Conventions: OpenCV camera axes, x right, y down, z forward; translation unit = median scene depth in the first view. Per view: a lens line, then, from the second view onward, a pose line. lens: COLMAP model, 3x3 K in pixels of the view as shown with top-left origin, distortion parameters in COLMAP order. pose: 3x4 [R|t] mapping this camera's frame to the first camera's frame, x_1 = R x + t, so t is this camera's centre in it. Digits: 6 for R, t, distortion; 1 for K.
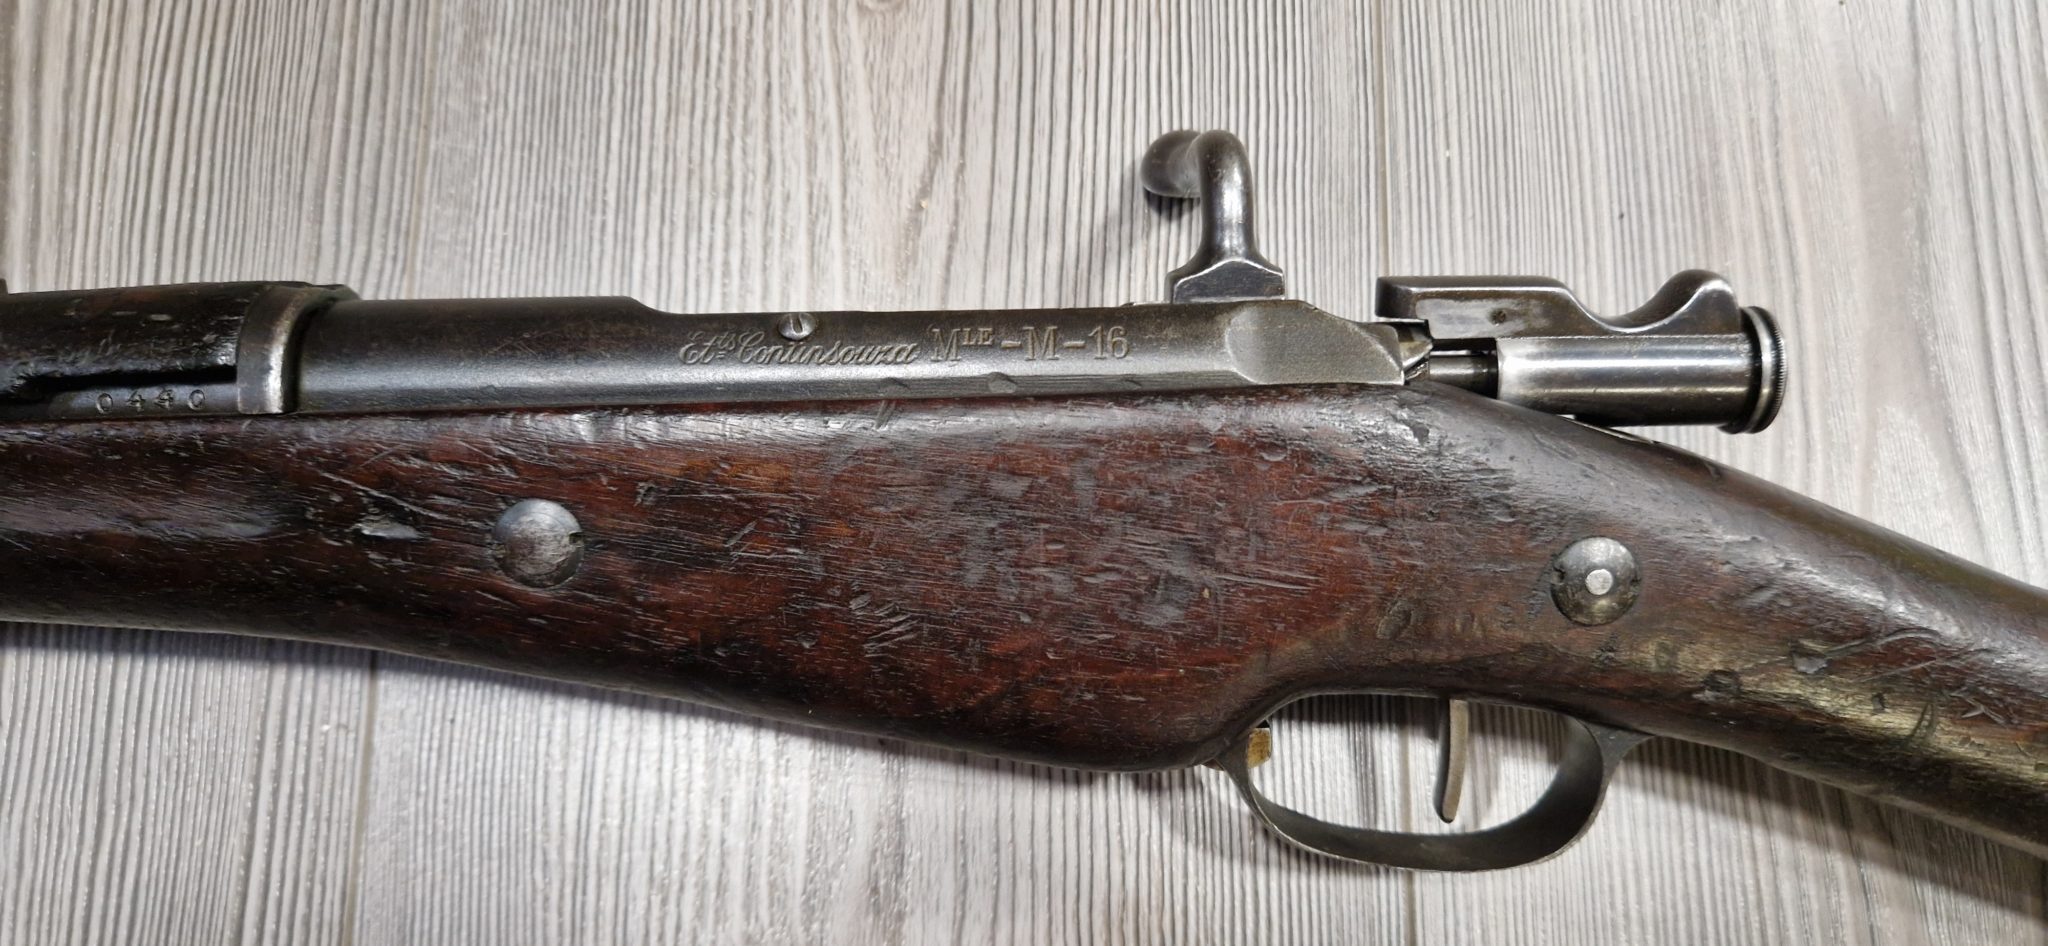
lens RADIAL K [[1314.7, 0, 1024.4], [0, 1314.7, 500.4], [0, 0, 1]] dist [0.034552, -0.046782]
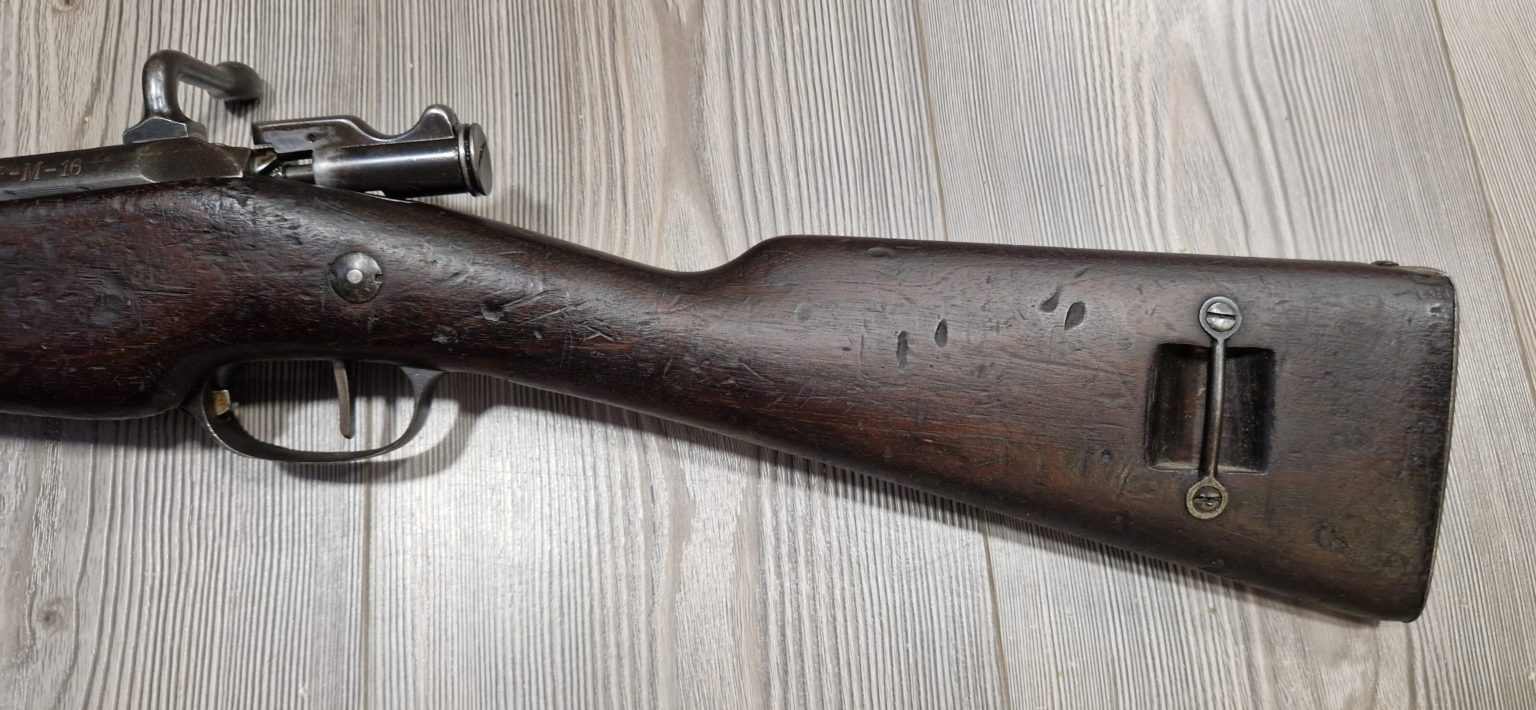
lens RADIAL K [[986.0, 0, 768.3], [0, 986.0, 375.5], [0, 0, 1]] dist [0.034552, -0.046782]
pose [[0.995124, -0.092463, 0.034345, 0.767860], [0.093894, 0.994666, -0.042699, 0.249928], [-0.030213, 0.045715, 0.998498, -0.281047]]
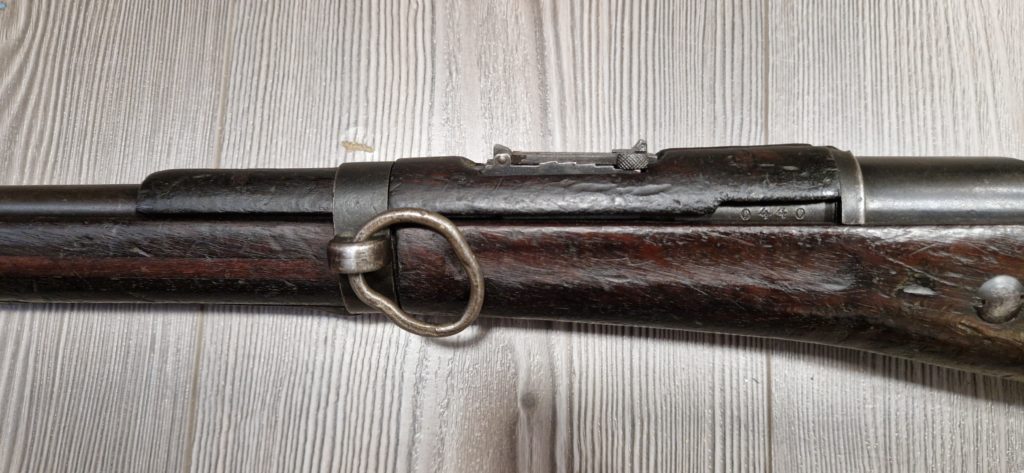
lens RADIAL K [[667.0, 0, 512.0], [0, 667.0, 236.5], [0, 0, 1]] dist [0.020127, -0.039507]
pose [[0.999277, 0.023315, -0.030020, -0.831283], [-0.021884, 0.998649, 0.047136, -0.066766], [0.031079, -0.046444, 0.998437, 0.064416]]
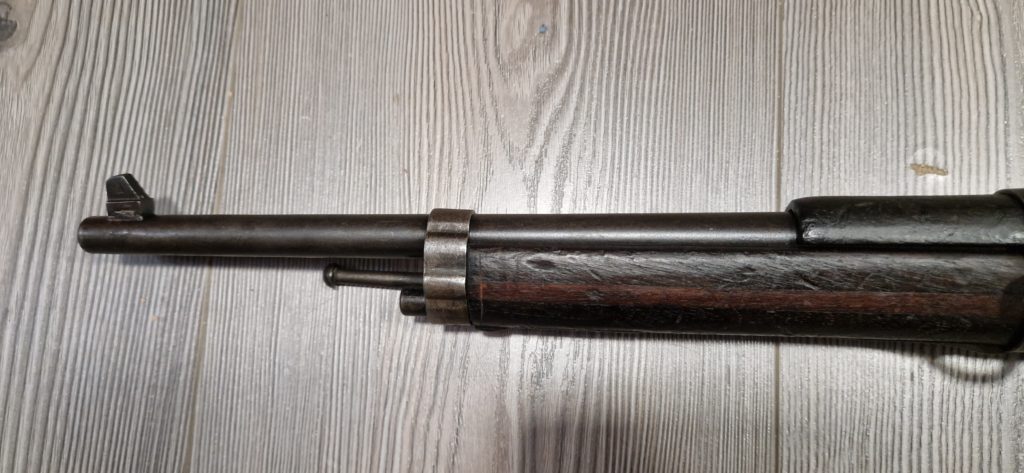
lens RADIAL K [[657.3, 0, 512.2], [0, 657.3, 250.2], [0, 0, 1]] dist [0.034552, -0.046782]
pose [[0.989708, 0.029654, -0.139998, -1.507182], [-0.022398, 0.998337, 0.053121, -0.071959], [0.141340, -0.049438, 0.988726, 0.059364]]
